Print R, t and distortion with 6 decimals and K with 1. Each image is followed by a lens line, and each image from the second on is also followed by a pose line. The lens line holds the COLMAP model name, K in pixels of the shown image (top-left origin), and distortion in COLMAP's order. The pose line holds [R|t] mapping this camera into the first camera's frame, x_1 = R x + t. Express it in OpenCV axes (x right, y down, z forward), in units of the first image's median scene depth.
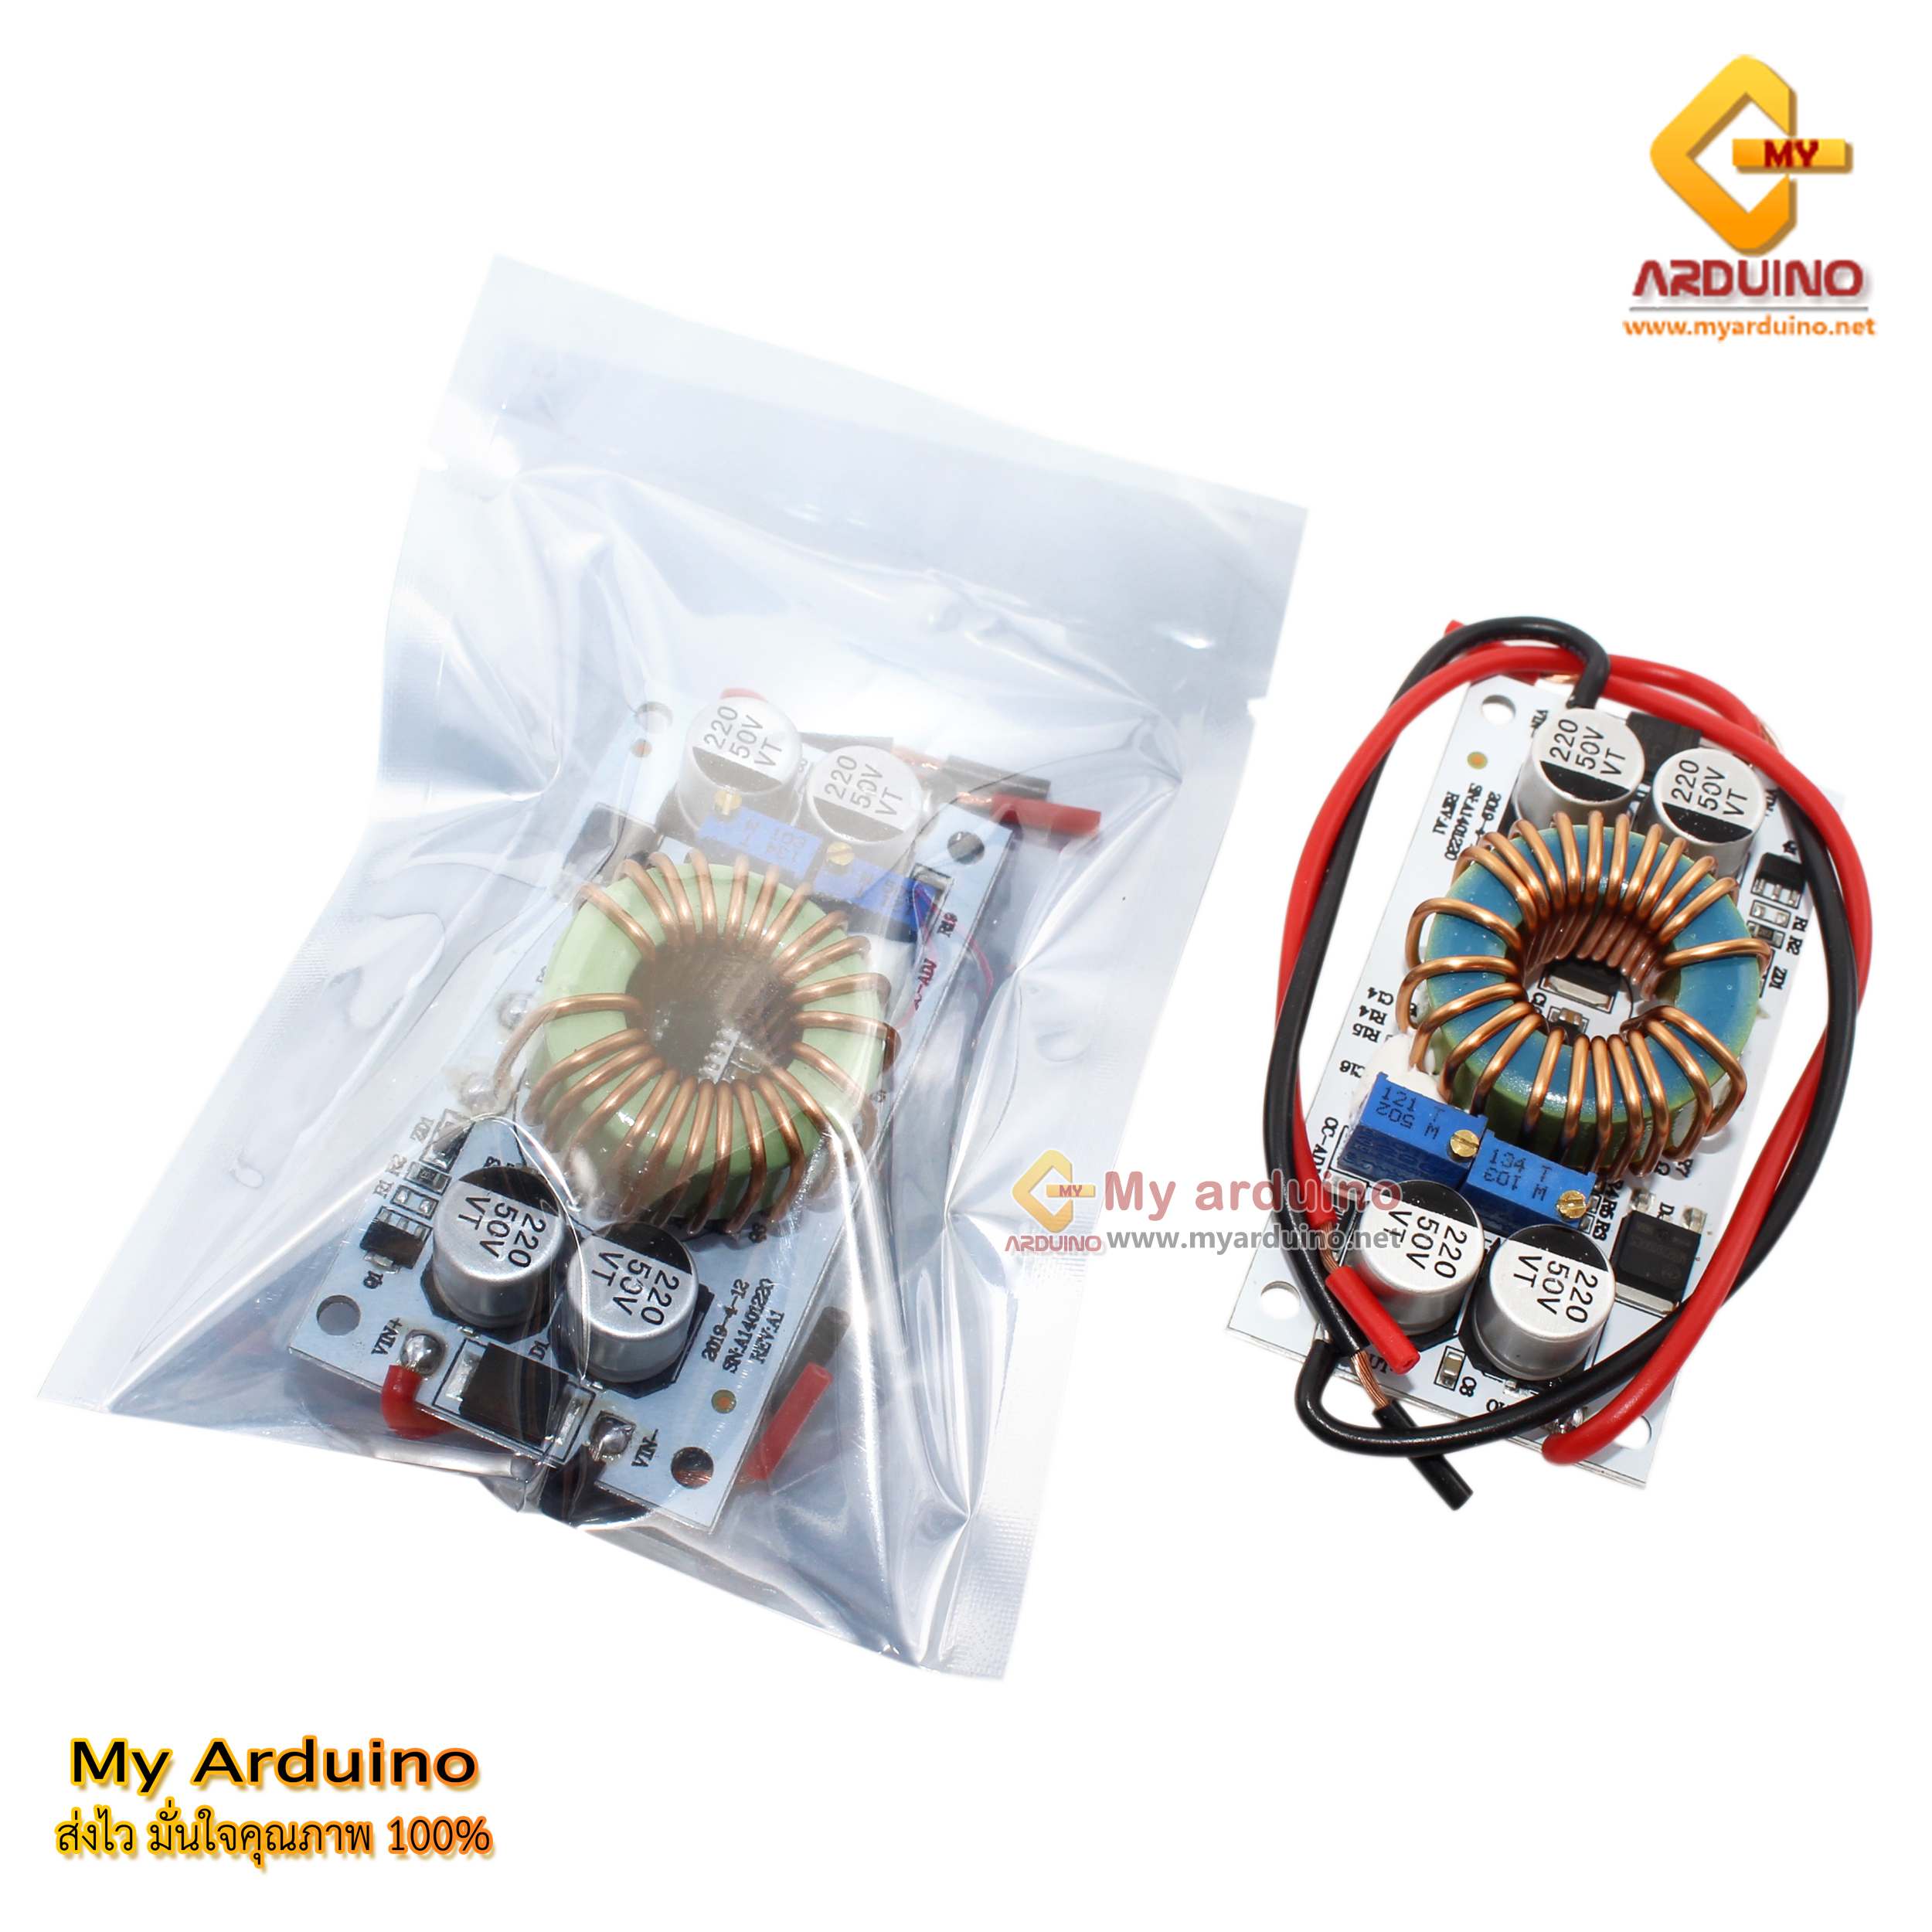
lens RADIAL K [[2772.7, 0, 959.6], [0, 2772.7, 974.7], [0, 0, 1]] dist [-0.135887, 0.000000]
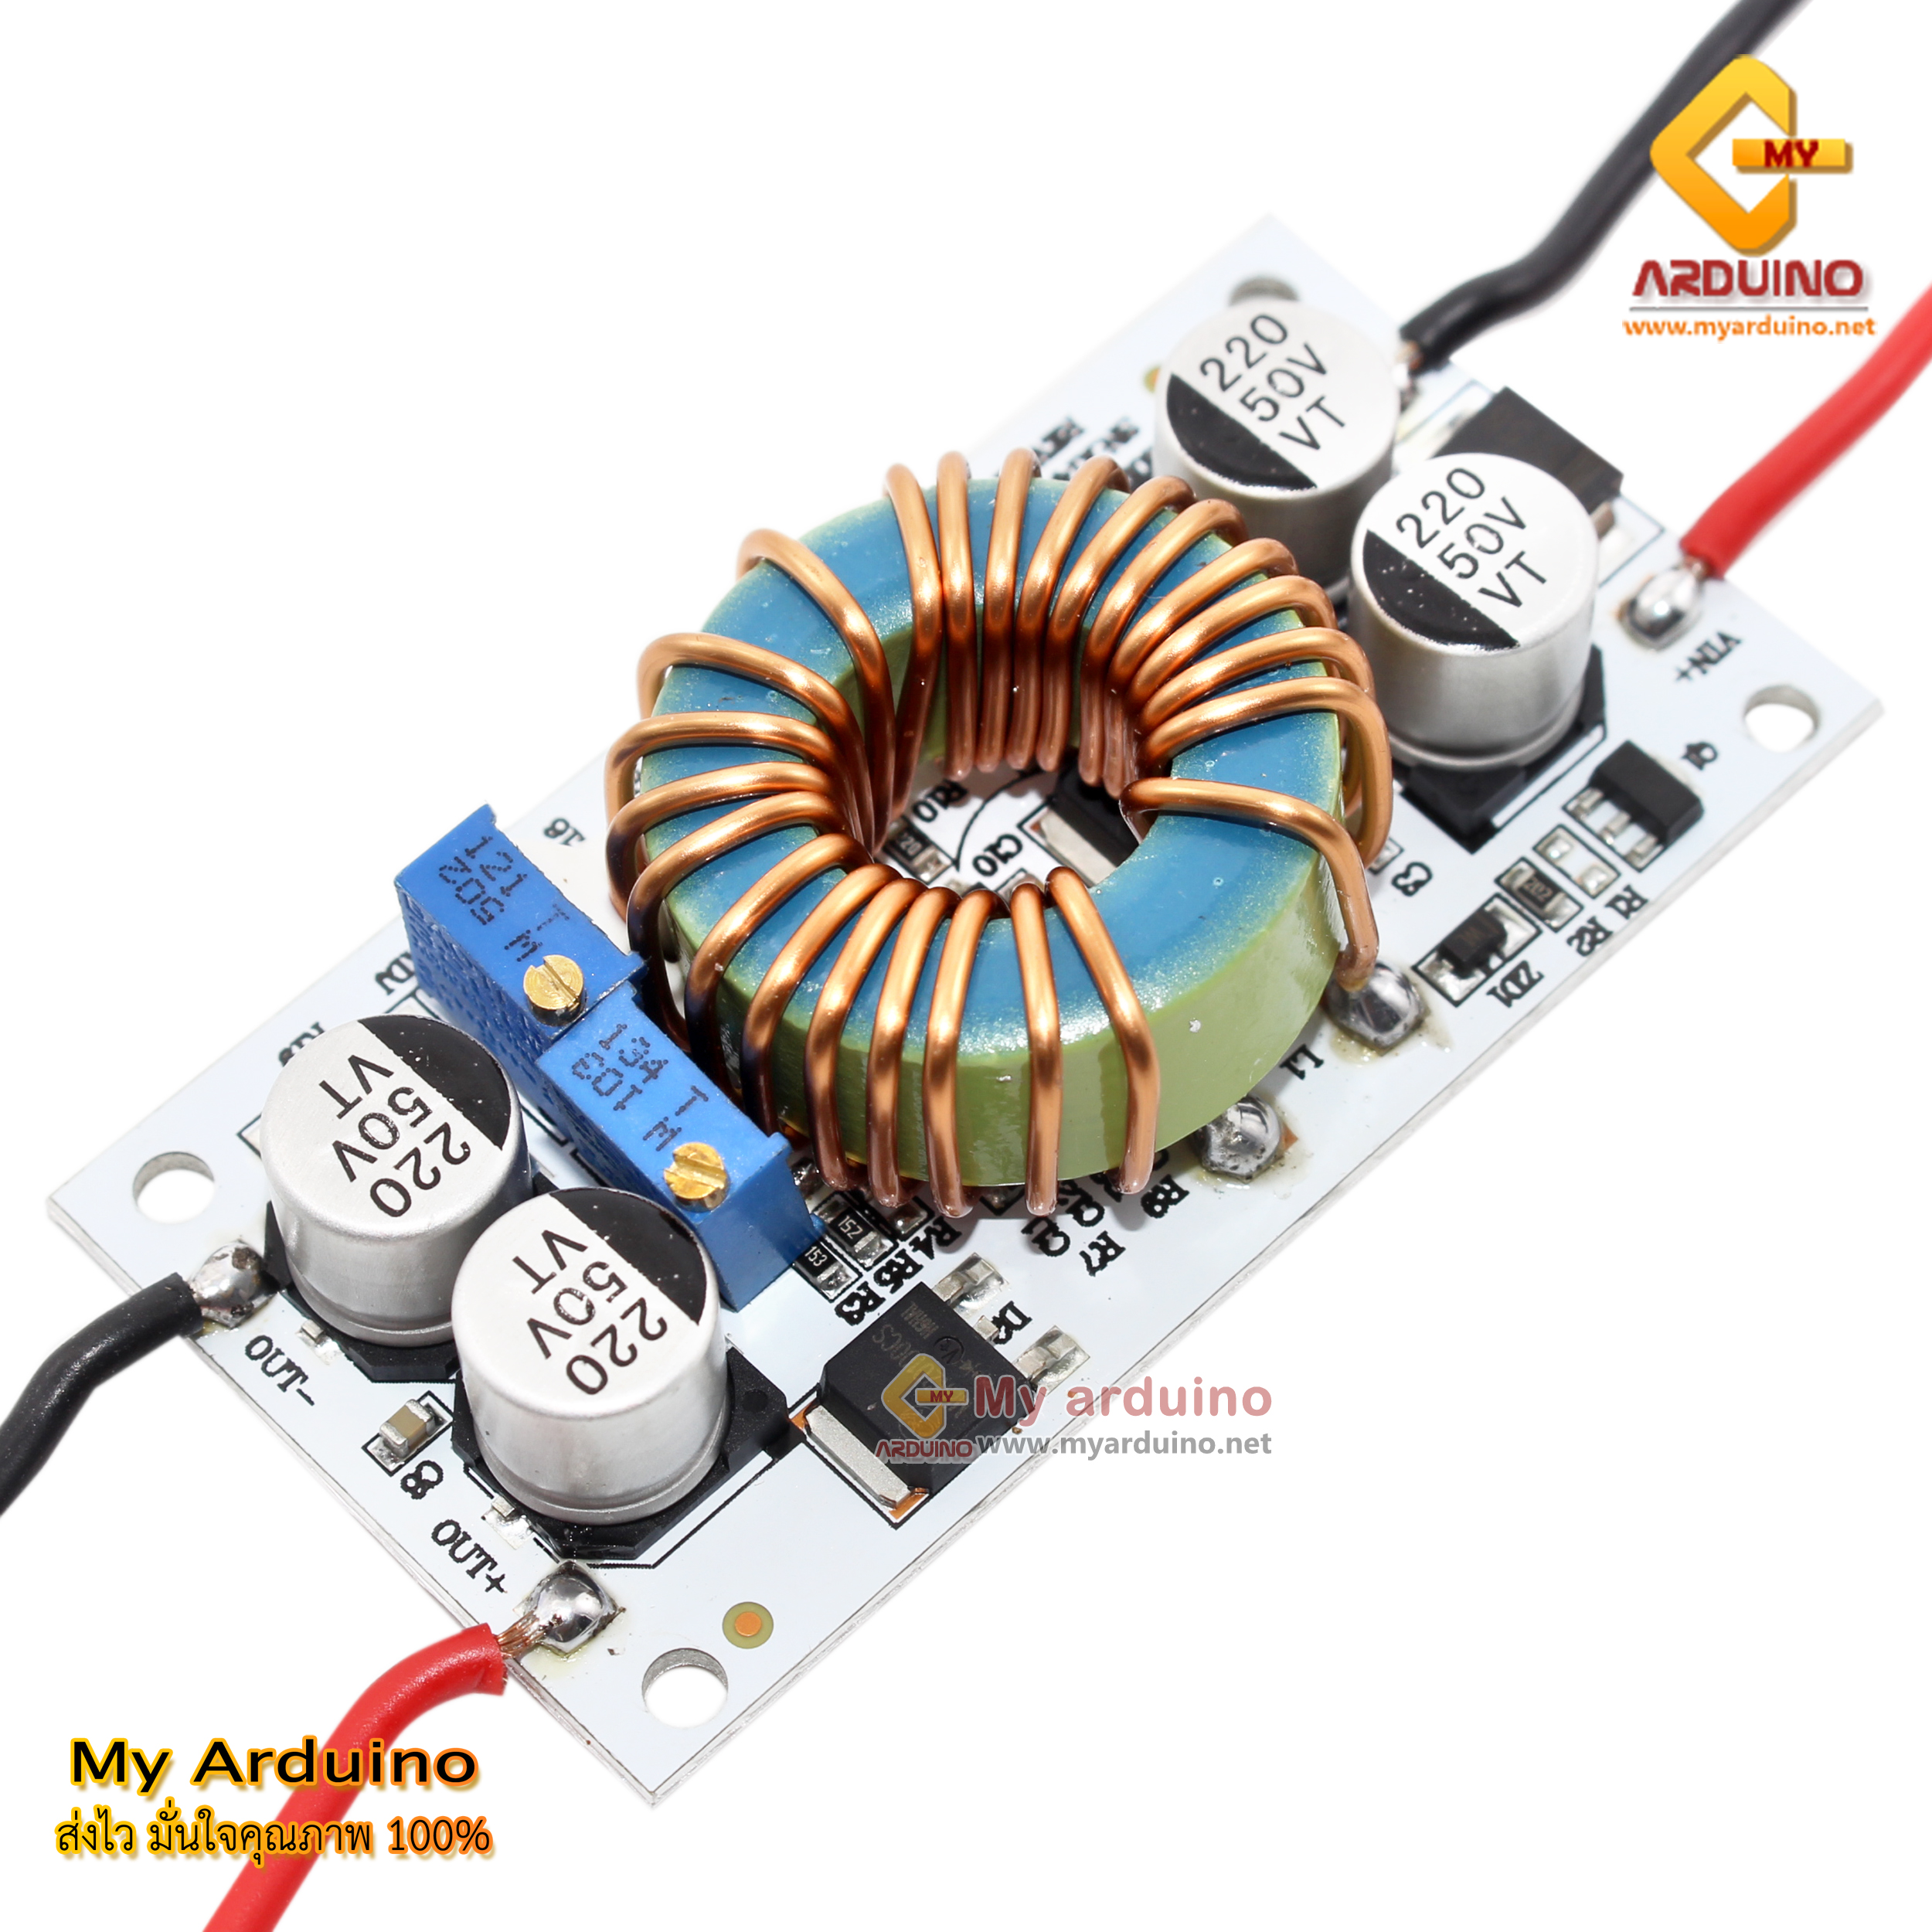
lens RADIAL K [[5681.2, 0, 866.0], [0, 5681.2, 920.8], [0, 0, 1]] dist [-0.037175, 0.000000]
pose [[0.909626, 0.334009, -0.247018, 0.447706], [-0.345784, 0.938303, -0.004587, 0.034689], [0.230246, 0.089588, 0.969000, 0.047615]]
